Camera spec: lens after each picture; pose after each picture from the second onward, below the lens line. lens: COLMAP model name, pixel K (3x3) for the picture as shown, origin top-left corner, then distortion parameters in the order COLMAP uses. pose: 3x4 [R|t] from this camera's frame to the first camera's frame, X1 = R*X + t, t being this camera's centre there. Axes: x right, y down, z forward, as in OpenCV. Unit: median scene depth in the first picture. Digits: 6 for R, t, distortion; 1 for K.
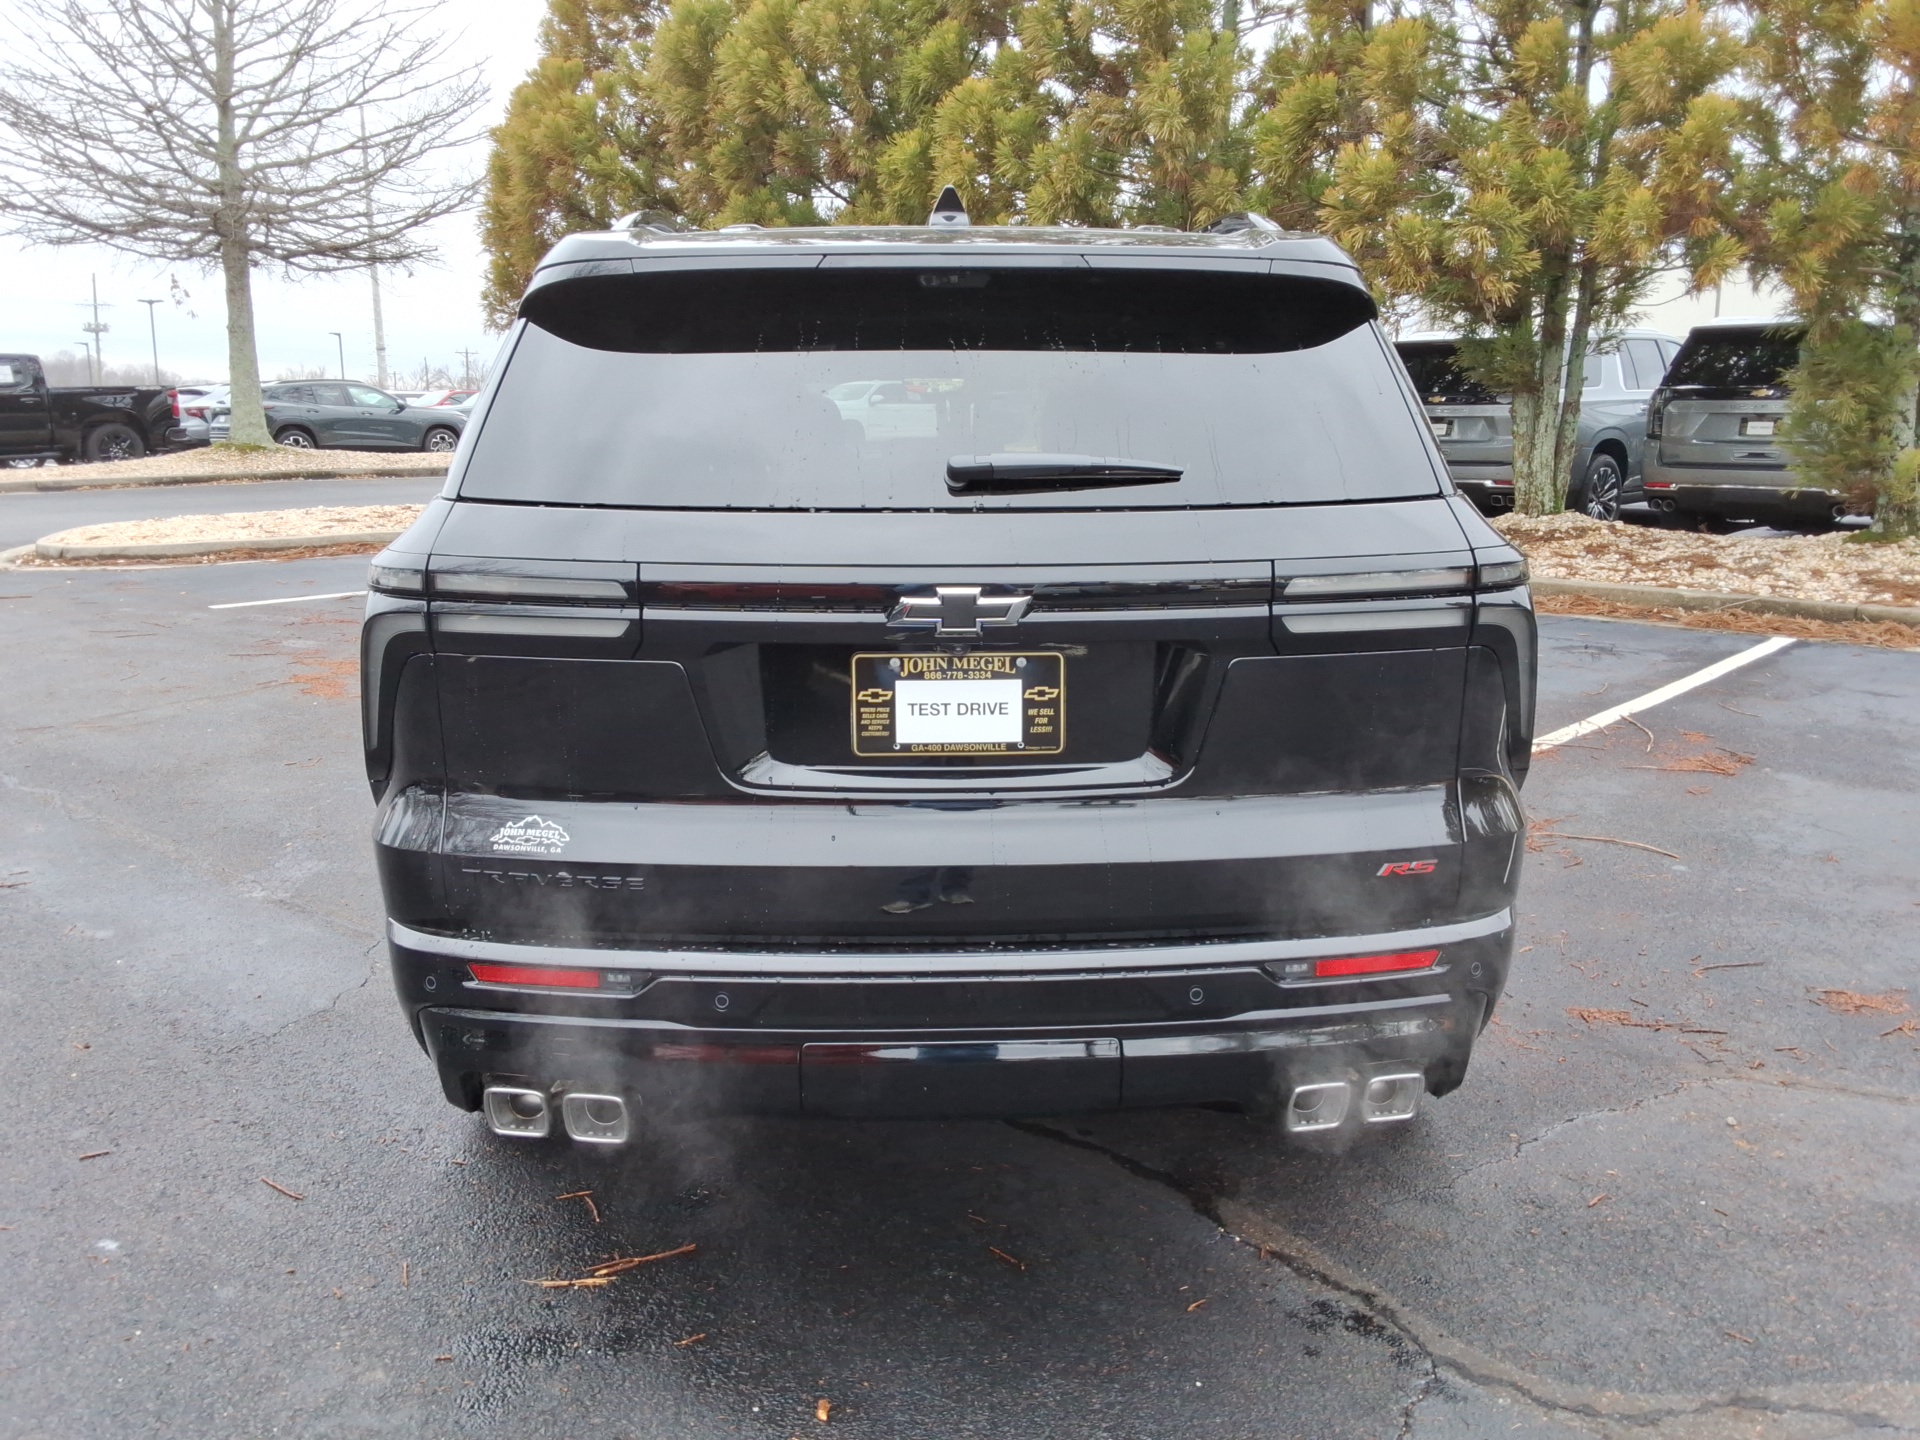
lens RADIAL K [[1544.1, 0, 982.6], [0, 1544.1, 713.1], [0, 0, 1]] dist [0.103521, -0.146252]
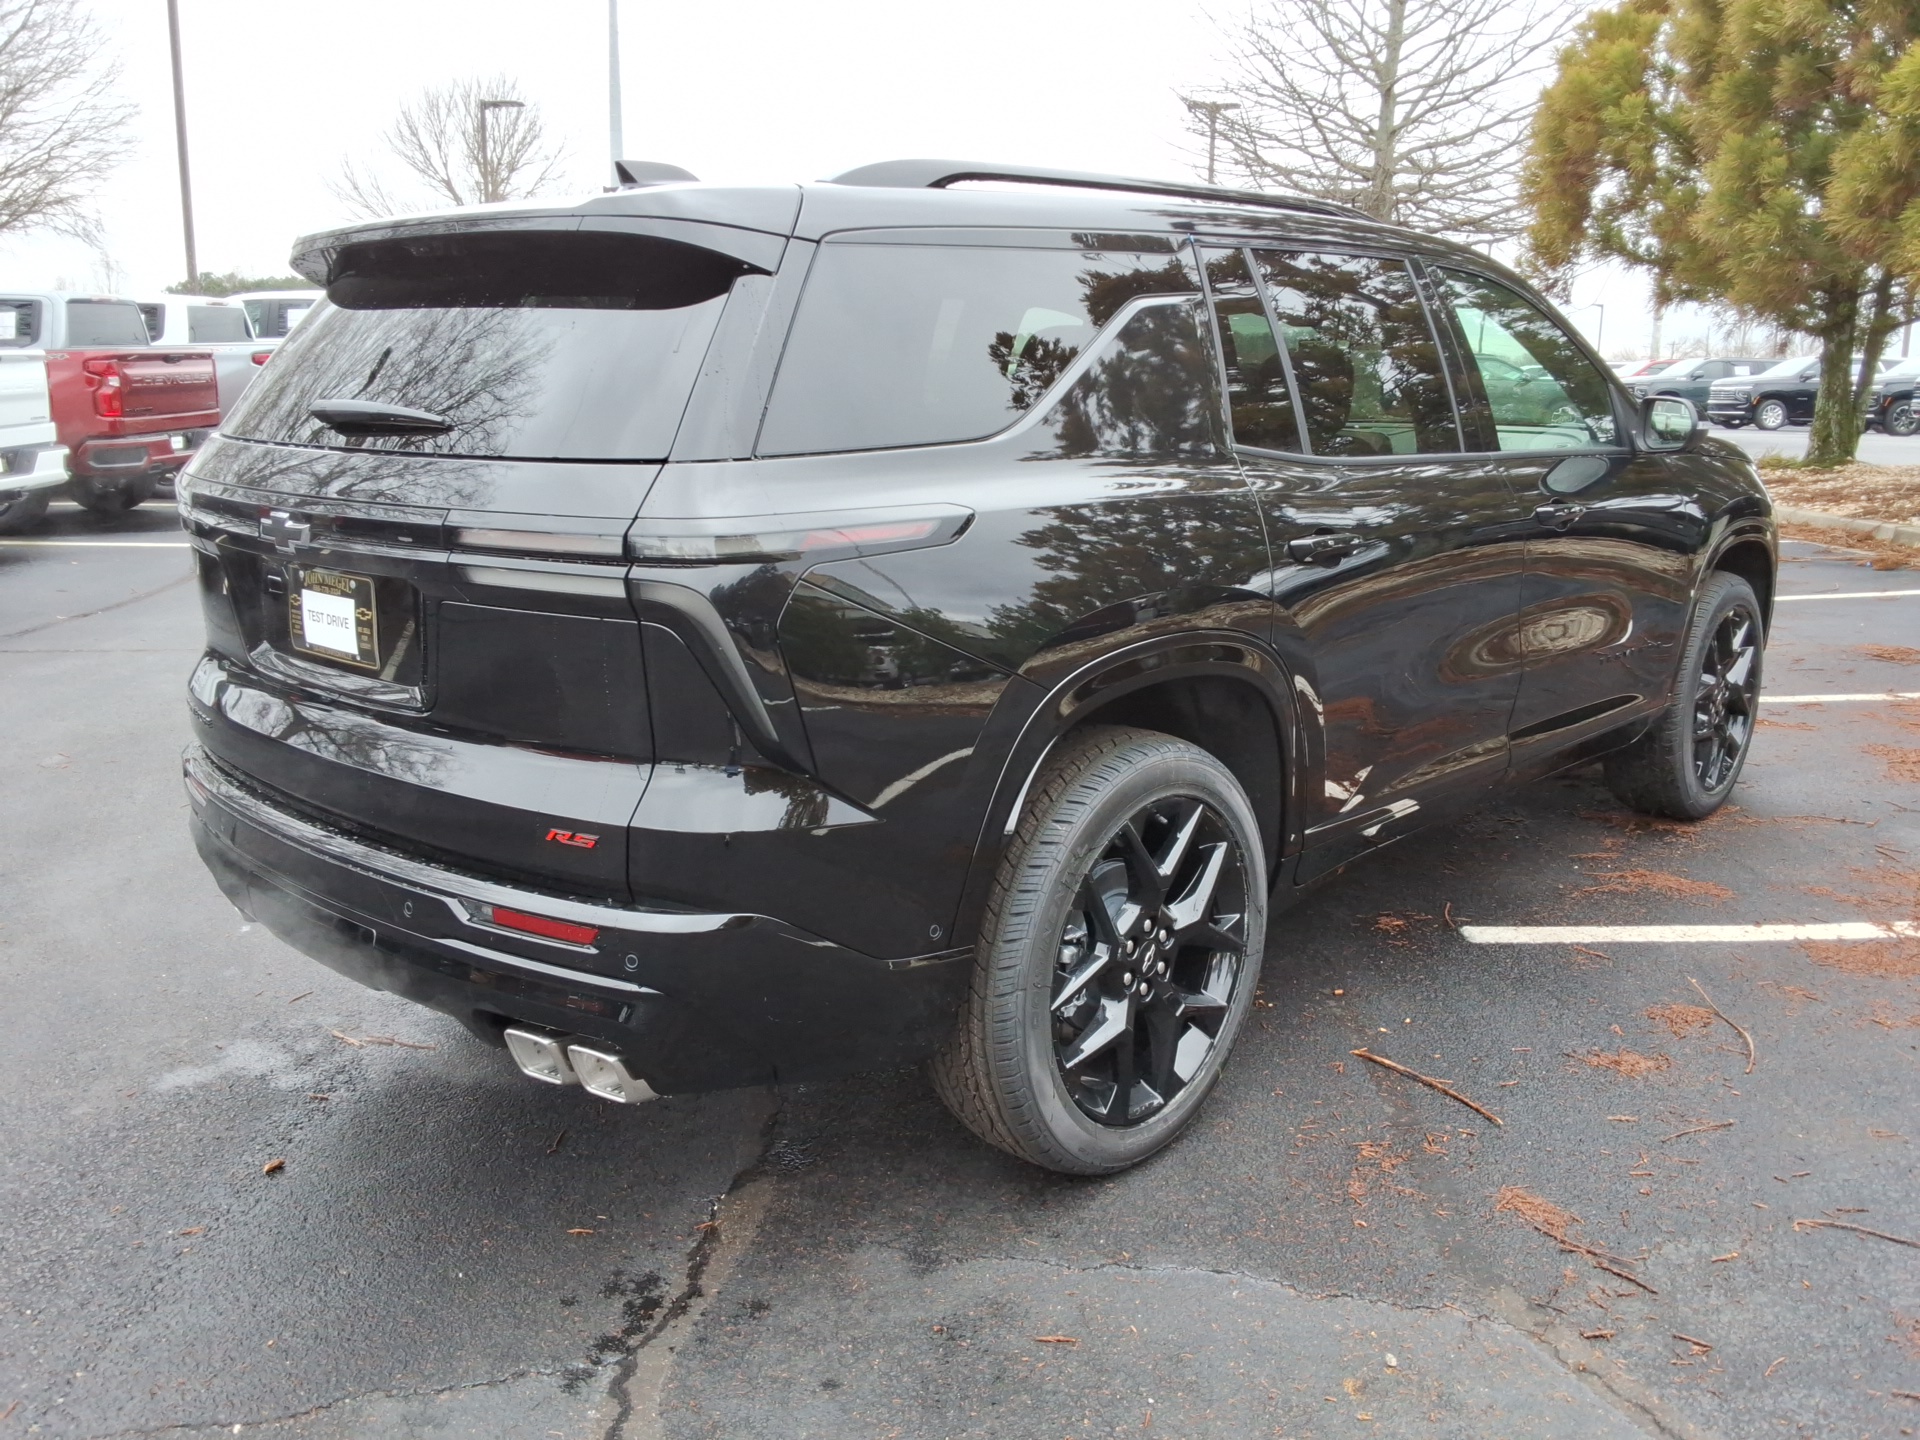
lens RADIAL K [[1544.1, 0, 977.0], [0, 1544.1, 712.0], [0, 0, 1]] dist [0.103521, -0.146252]
pose [[0.714833, 0.155029, -0.681894, 0.216064], [-0.143604, 0.986878, 0.073827, -0.017099], [0.684391, 0.045148, 0.727716, 0.089327]]
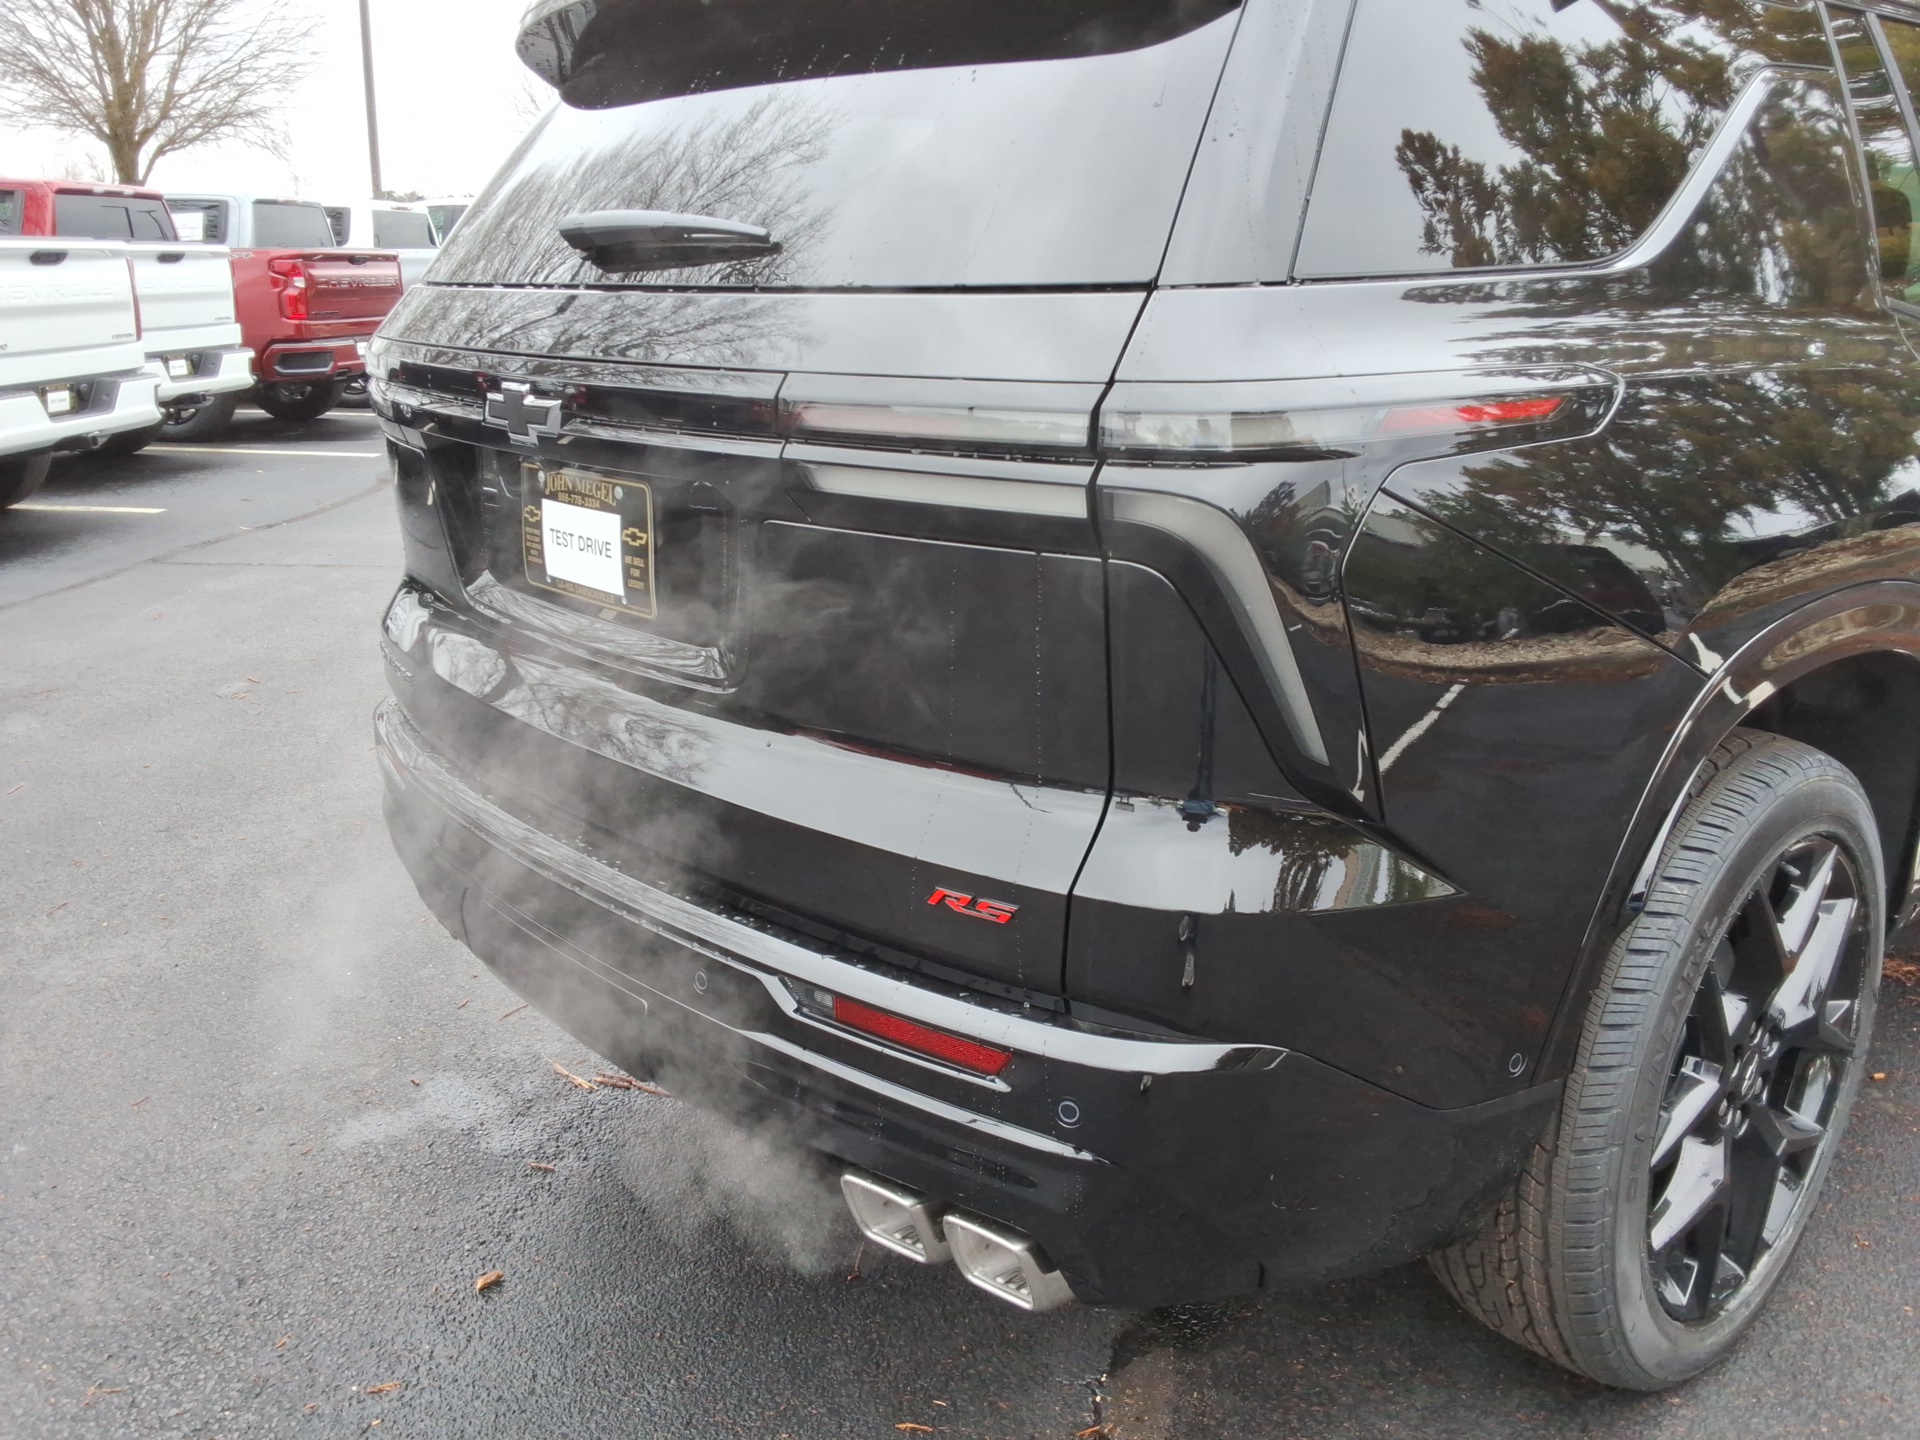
lens RADIAL K [[1544.1, 0, 984.0], [0, 1544.1, 720.2], [0, 0, 1]] dist [0.103521, -0.146252]
pose [[0.644273, 0.211099, -0.735085, 0.137769], [-0.161107, 0.977045, 0.139380, -0.011104], [0.747634, 0.028629, 0.663494, 0.116460]]
